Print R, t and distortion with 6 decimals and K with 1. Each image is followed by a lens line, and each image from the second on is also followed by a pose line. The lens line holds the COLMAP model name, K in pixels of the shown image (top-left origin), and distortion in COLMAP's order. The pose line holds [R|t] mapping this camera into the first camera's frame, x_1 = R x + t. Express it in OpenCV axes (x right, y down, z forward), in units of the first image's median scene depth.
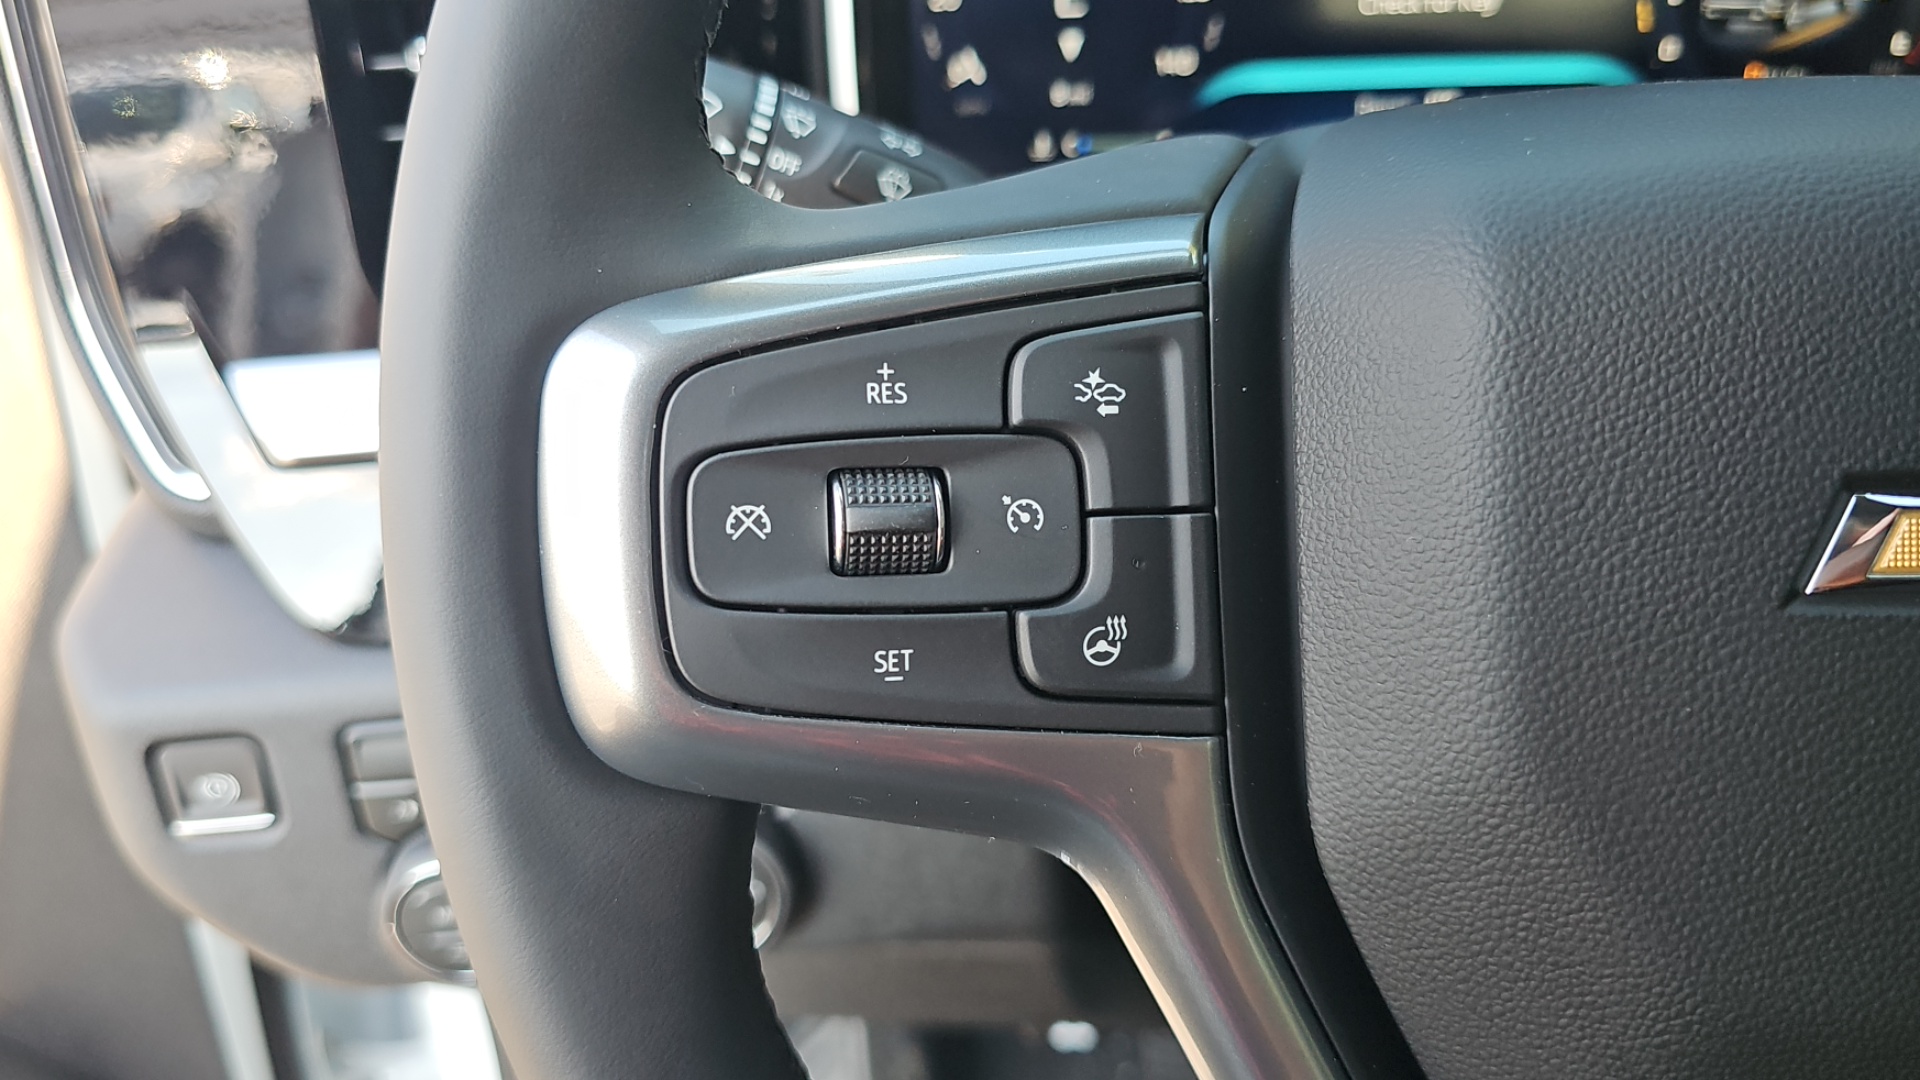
lens RADIAL K [[1590.3, 0, 1018.2], [0, 1590.3, 511.3], [0, 0, 1]] dist [-0.027676, -0.003226]
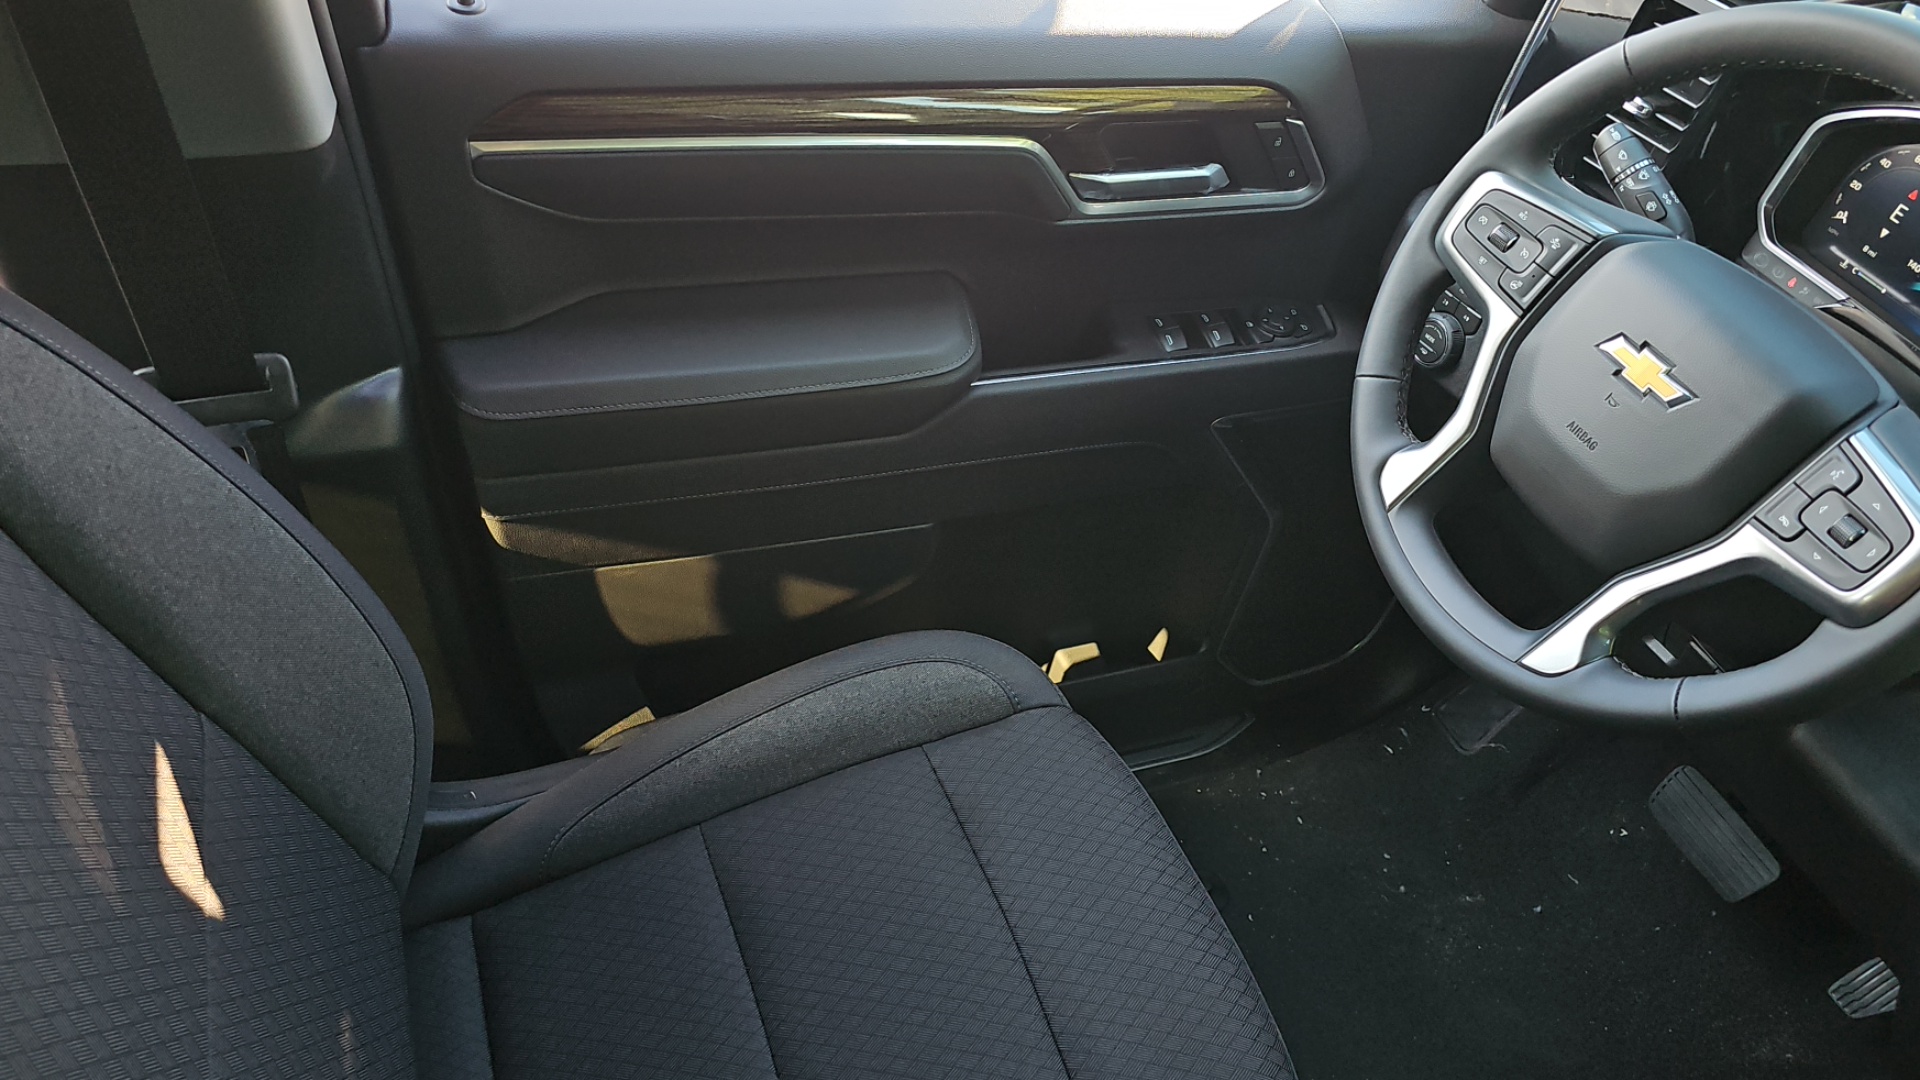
lens RADIAL K [[1395.2, 0, 1012.2], [0, 1395.2, 540.7], [0, 0, 1]] dist [0.103454, -0.112431]
pose [[0.419684, 0.691219, -0.588287, 2.344216], [-0.584613, 0.701641, 0.407343, -0.215389], [0.694330, 0.172965, 0.698563, -2.767668]]
